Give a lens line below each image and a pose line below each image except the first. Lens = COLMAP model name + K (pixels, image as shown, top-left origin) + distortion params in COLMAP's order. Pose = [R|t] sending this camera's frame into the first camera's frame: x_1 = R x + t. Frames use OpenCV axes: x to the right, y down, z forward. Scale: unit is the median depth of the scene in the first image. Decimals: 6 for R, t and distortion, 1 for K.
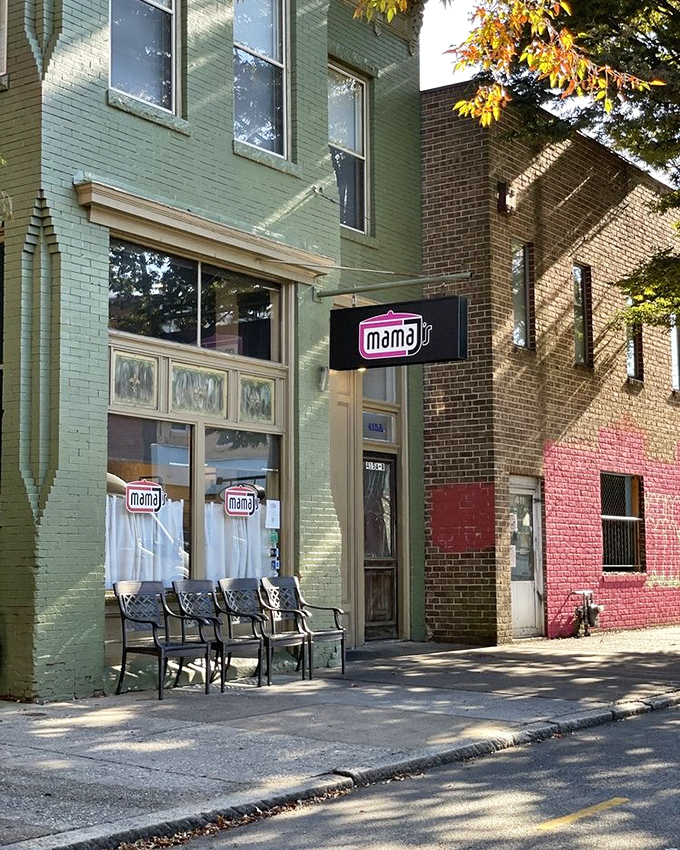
lens RADIAL K [[1232.3, 0, 340.0], [0, 1232.3, 425.0], [0, 0, 1]] dist [0.013950, 0.010292]
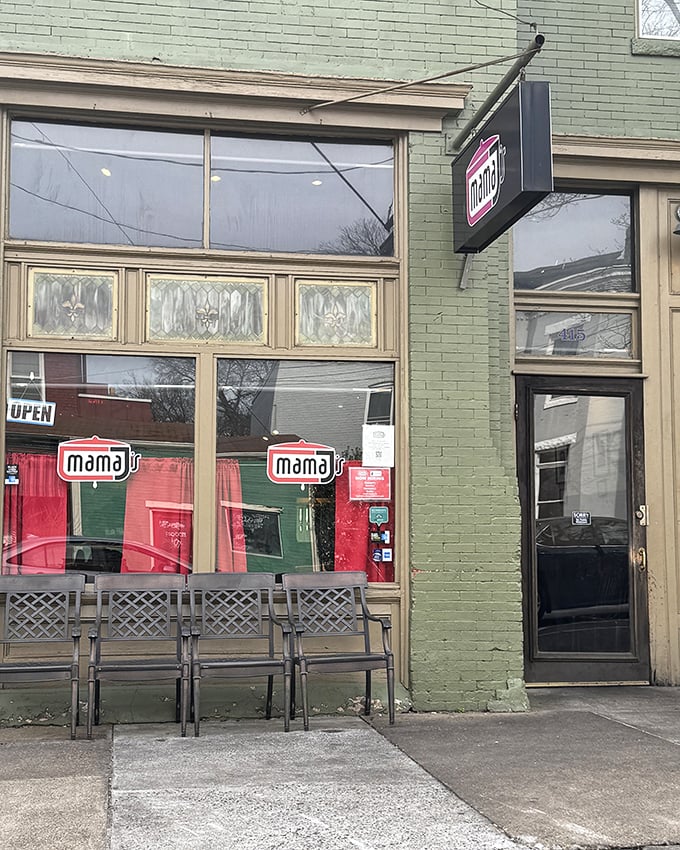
lens RADIAL K [[1232.3, 0, 340.0], [0, 1232.3, 425.0], [0, 0, 1]] dist [0.013950, 0.010292]
pose [[0.697650, -0.058797, -0.714022, 0.438291], [0.064385, 0.997739, -0.019251, 0.056782], [0.713540, -0.032542, 0.699859, 0.544942]]
